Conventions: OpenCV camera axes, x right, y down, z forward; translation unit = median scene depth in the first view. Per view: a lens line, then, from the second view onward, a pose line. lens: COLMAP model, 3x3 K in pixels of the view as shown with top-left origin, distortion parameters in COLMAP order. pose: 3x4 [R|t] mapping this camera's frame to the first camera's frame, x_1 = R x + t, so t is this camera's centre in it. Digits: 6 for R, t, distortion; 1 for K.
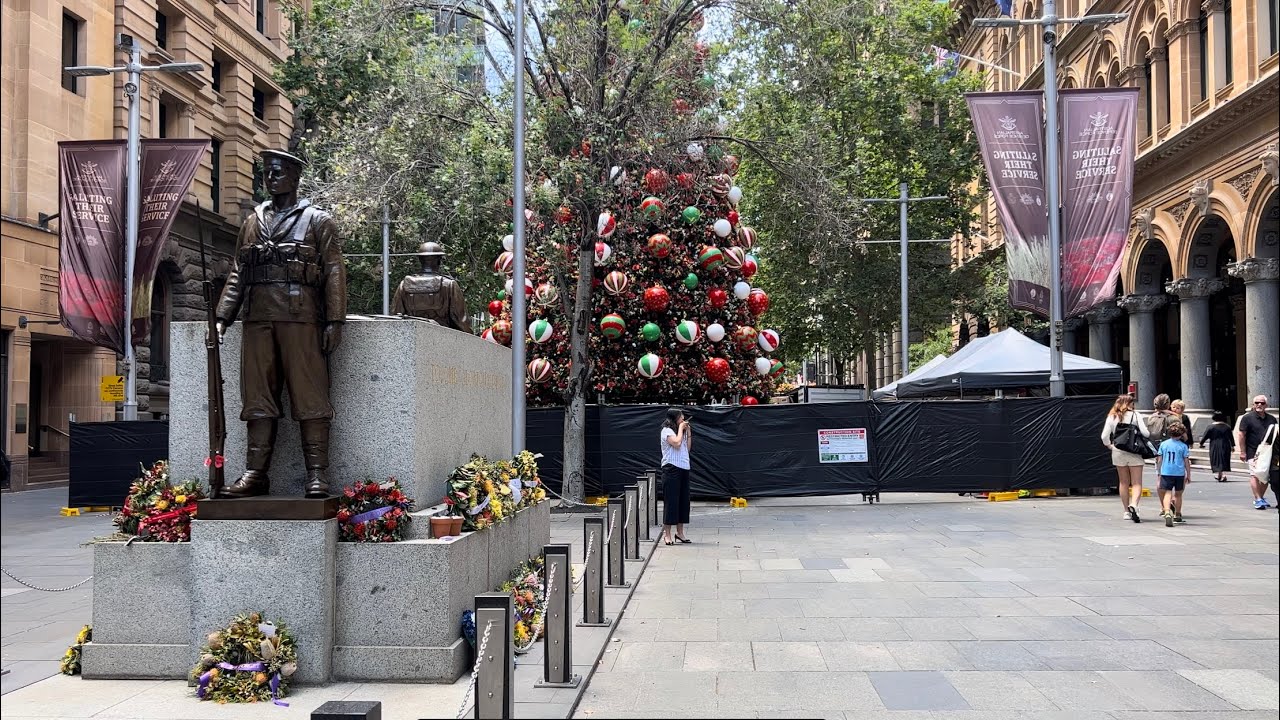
lens RADIAL K [[1238.5, 0, 639.7], [0, 1238.5, 362.7], [0, 0, 1]] dist [-0.005143, 0.000000]
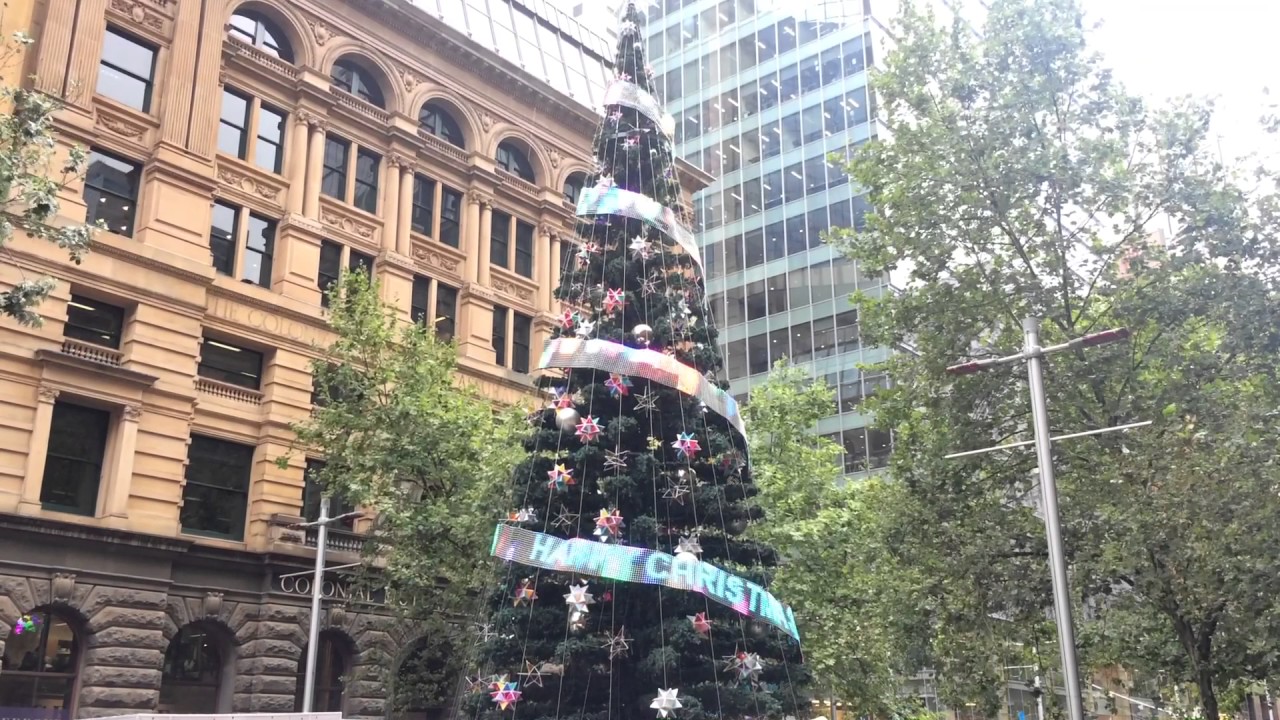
lens RADIAL K [[1238.5, 0, 641.0], [0, 1238.5, 356.8], [0, 0, 1]] dist [-0.005143, 0.000000]
pose [[0.822820, -0.181220, -0.538634, 0.339909], [0.030201, 0.960399, -0.276985, -0.007175], [0.567499, 0.211642, 0.795709, 0.550256]]
